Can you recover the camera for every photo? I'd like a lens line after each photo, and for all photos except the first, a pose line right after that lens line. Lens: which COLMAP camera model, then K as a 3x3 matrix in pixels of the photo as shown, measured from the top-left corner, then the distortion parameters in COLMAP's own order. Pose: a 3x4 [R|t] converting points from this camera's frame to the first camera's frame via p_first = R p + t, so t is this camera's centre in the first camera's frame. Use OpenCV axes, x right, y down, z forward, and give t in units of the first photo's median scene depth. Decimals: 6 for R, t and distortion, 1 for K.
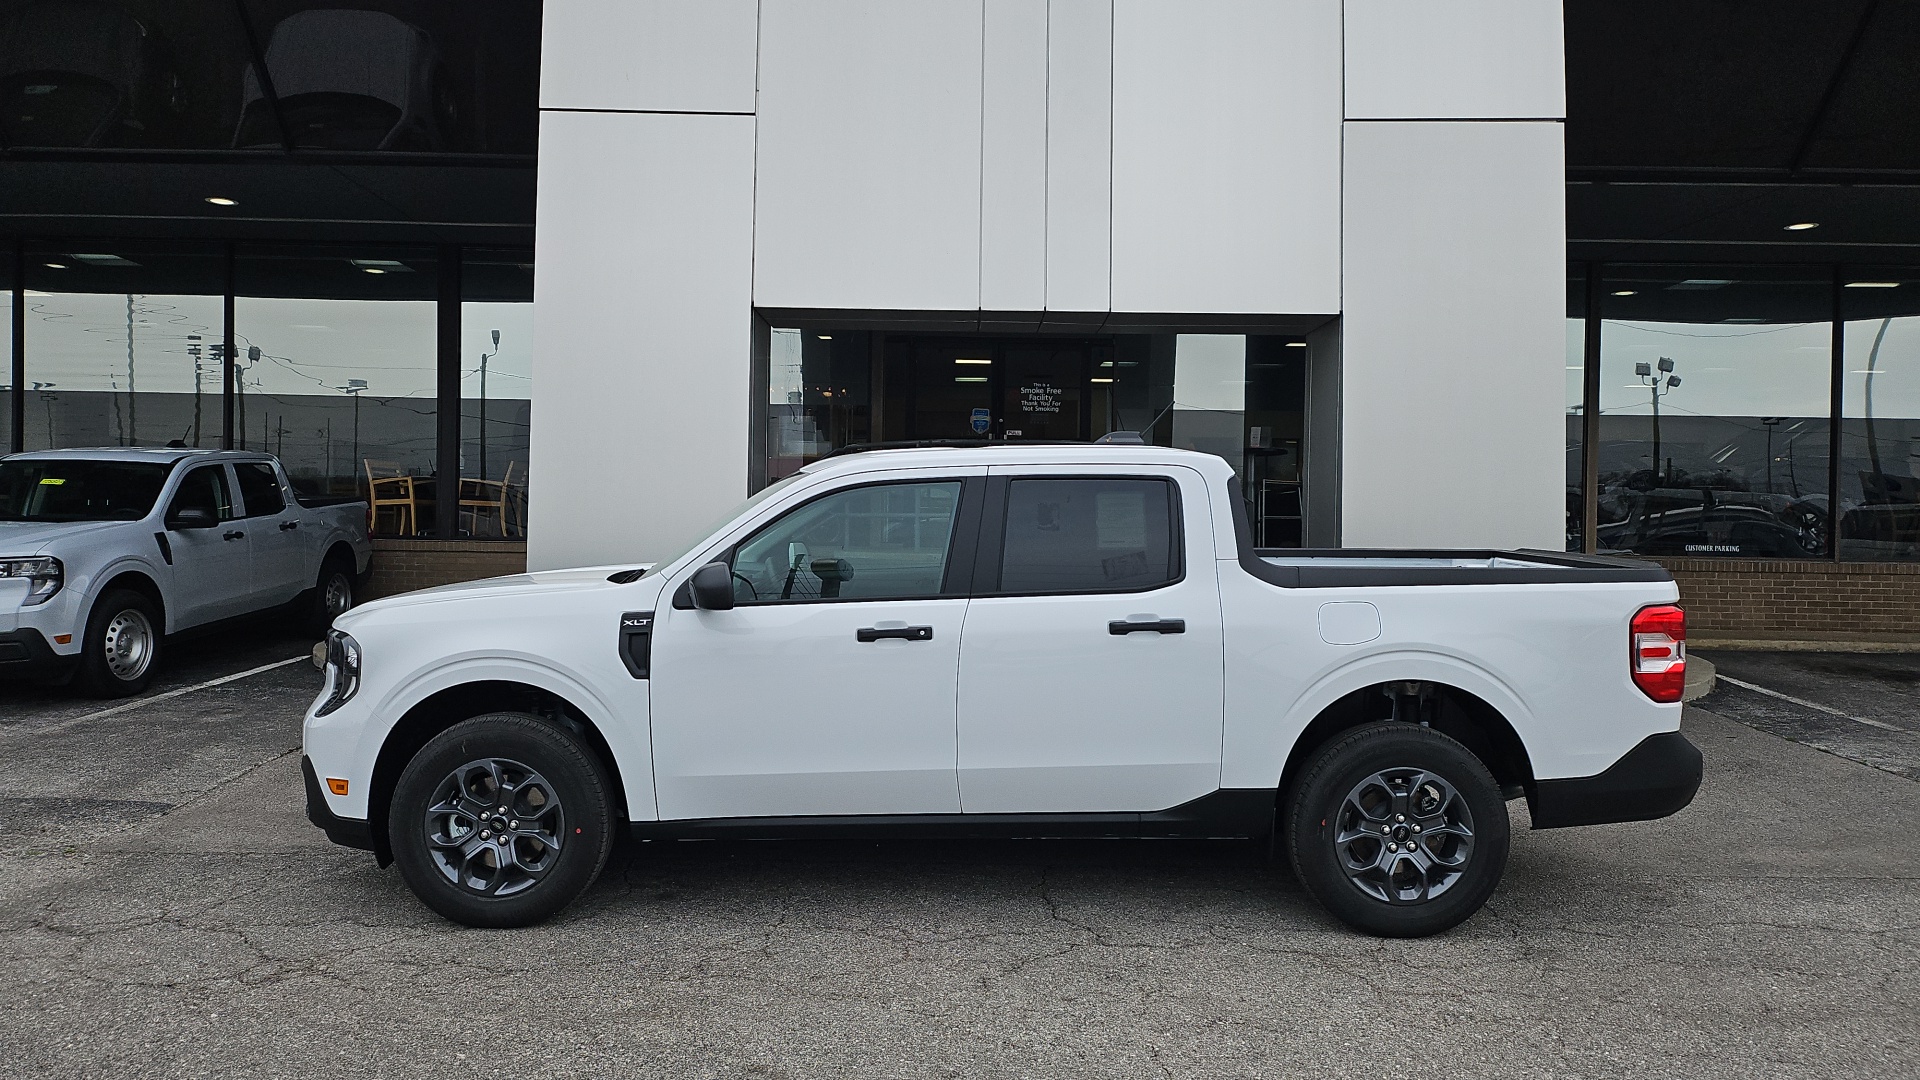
lens RADIAL K [[1373.4, 0, 988.4], [0, 1373.4, 546.7], [0, 0, 1]] dist [0.041040, -0.068850]
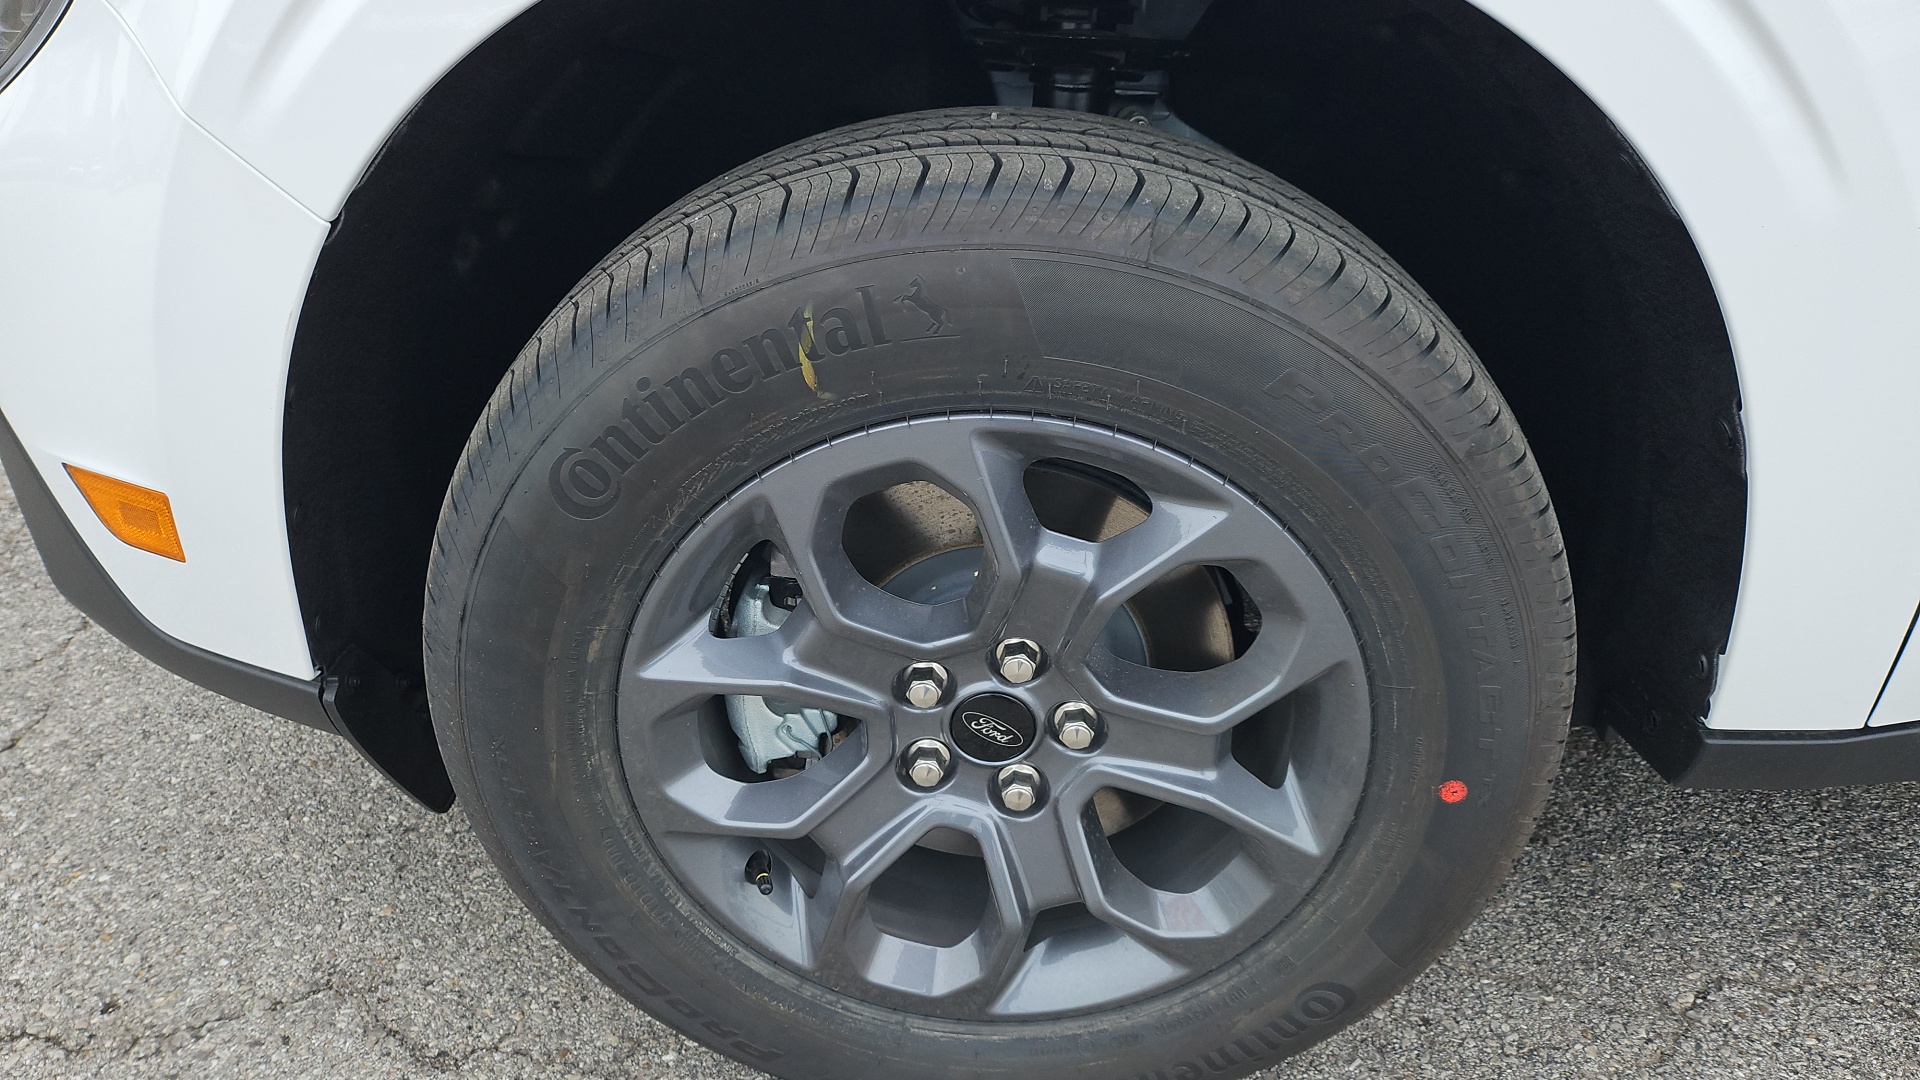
lens RADIAL K [[1373.4, 0, 988.4], [0, 1373.4, 546.7], [0, 0, 1]] dist [0.041040, -0.068850]
pose [[0.999706, 0.009533, -0.022302, -0.353121], [0.002192, 0.880237, 0.474529, 0.088548], [0.024155, -0.474438, 0.879957, 0.845240]]
